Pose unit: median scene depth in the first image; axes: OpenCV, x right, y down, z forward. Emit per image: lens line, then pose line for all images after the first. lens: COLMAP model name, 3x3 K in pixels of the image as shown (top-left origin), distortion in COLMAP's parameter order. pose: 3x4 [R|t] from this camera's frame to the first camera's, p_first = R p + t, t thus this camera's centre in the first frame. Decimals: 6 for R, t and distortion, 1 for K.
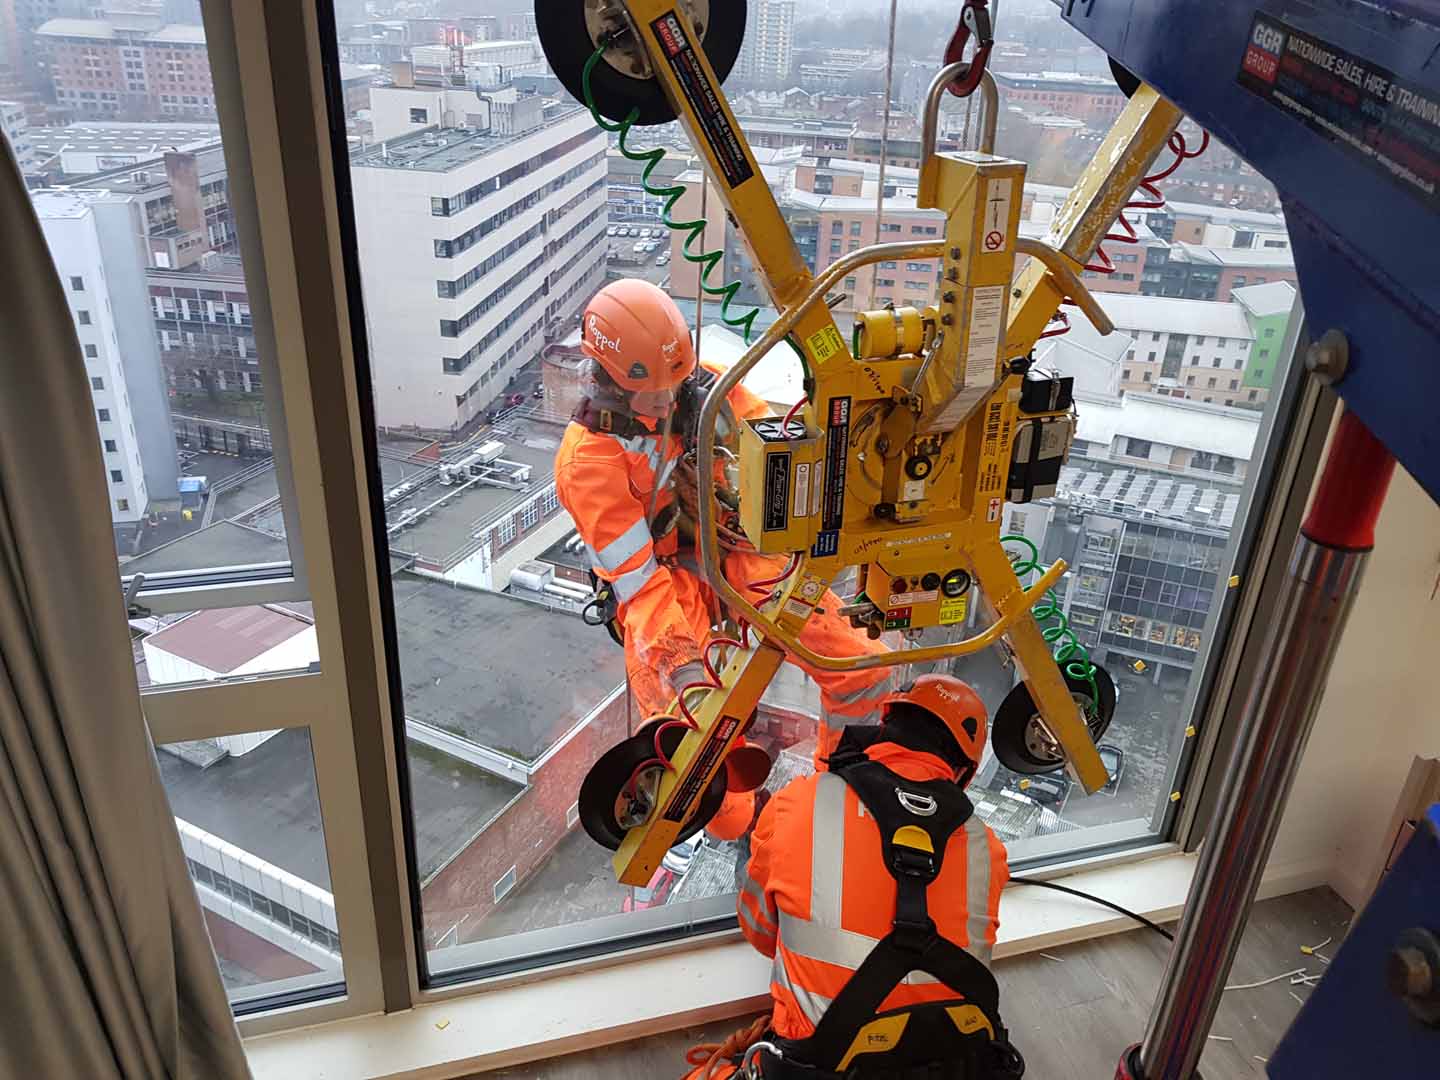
lens RADIAL K [[1129.5, 0, 719.4], [0, 1129.5, 516.6], [0, 0, 1]] dist [0.072999, -0.045552]
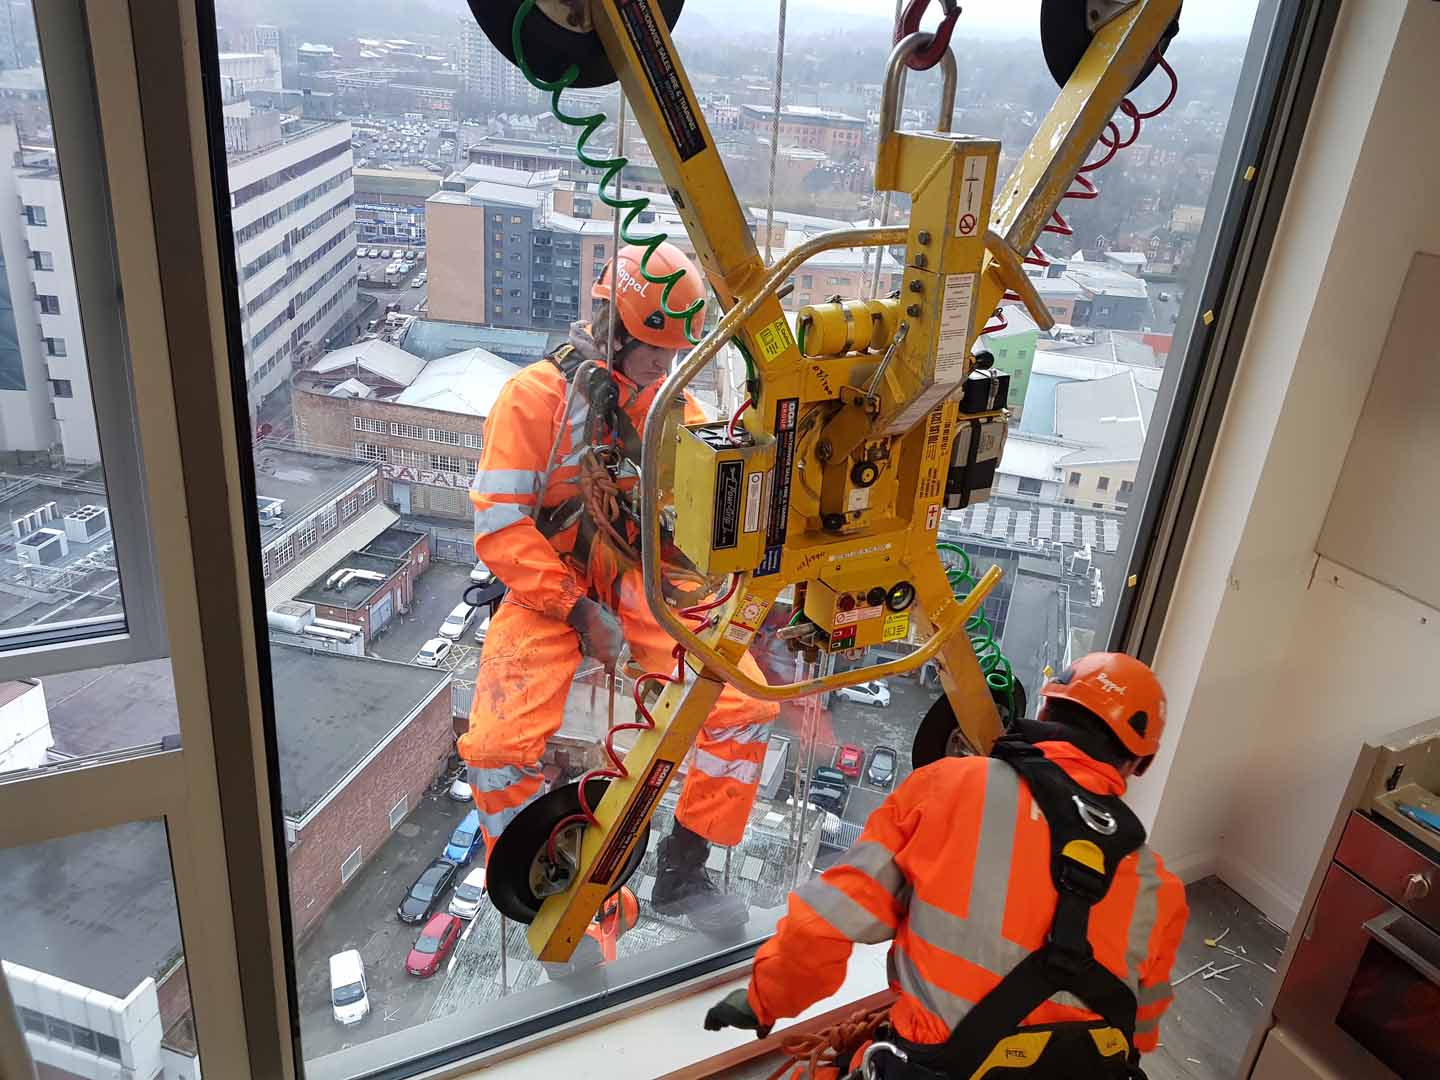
lens RADIAL K [[1129.5, 0, 719.4], [0, 1129.5, 516.6], [0, 0, 1]] dist [0.072999, -0.045552]
pose [[0.979034, -0.039178, 0.199894, -0.126160], [0.043319, 0.998927, -0.016381, 0.001460], [-0.199038, 0.024697, 0.979681, 0.116305]]
